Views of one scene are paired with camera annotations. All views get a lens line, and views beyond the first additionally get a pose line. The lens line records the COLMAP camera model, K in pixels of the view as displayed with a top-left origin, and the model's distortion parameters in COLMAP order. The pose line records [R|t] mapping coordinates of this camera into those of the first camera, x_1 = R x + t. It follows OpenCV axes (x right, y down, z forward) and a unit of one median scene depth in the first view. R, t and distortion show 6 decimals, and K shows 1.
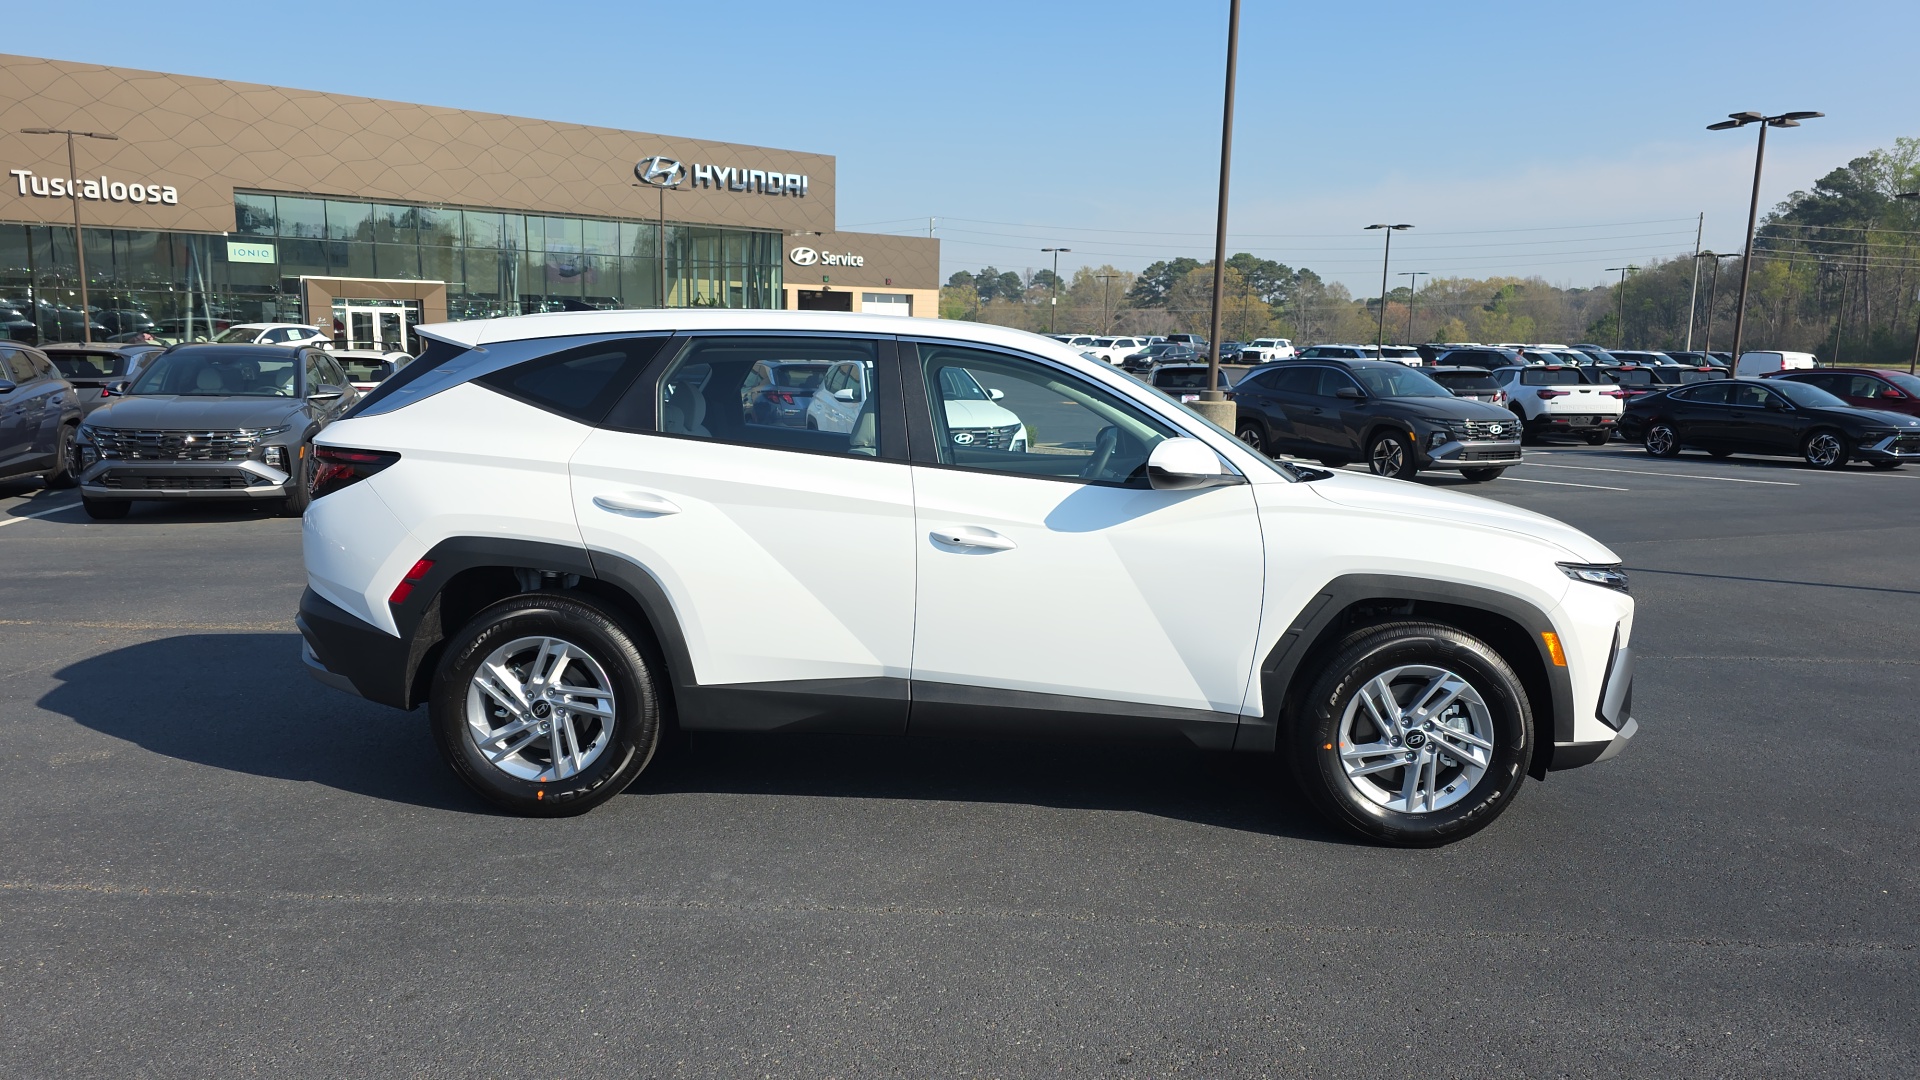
lens RADIAL K [[1314.3, 0, 959.2], [0, 1314.3, 592.8], [0, 0, 1]] dist [0.061072, -0.066280]
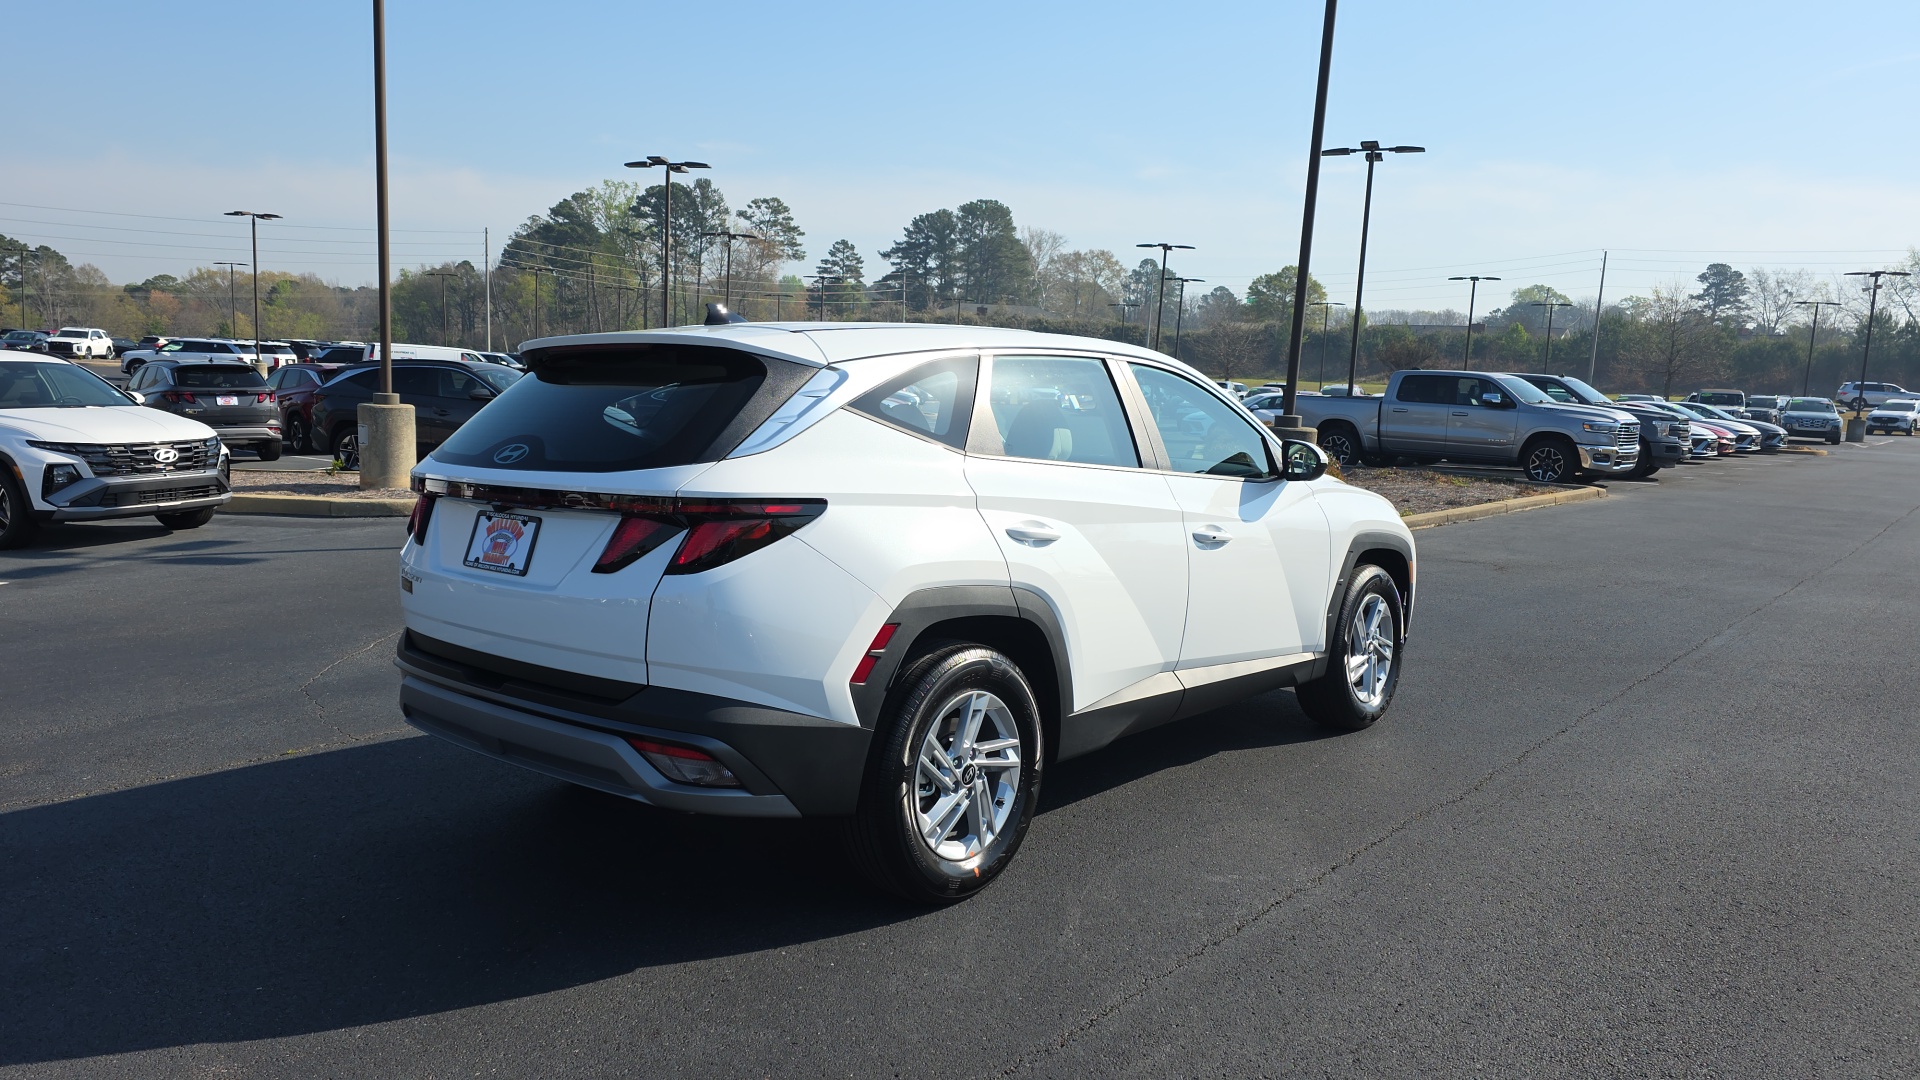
lens RADIAL K [[1308.4, 0, 945.9], [0, 1308.4, 544.7], [0, 0, 1]] dist [0.047462, -0.060367]
pose [[0.615299, -0.099375, 0.782005, -0.100726], [0.123626, 0.991912, 0.028778, -0.009261], [-0.778540, 0.078969, 0.622607, 0.046114]]
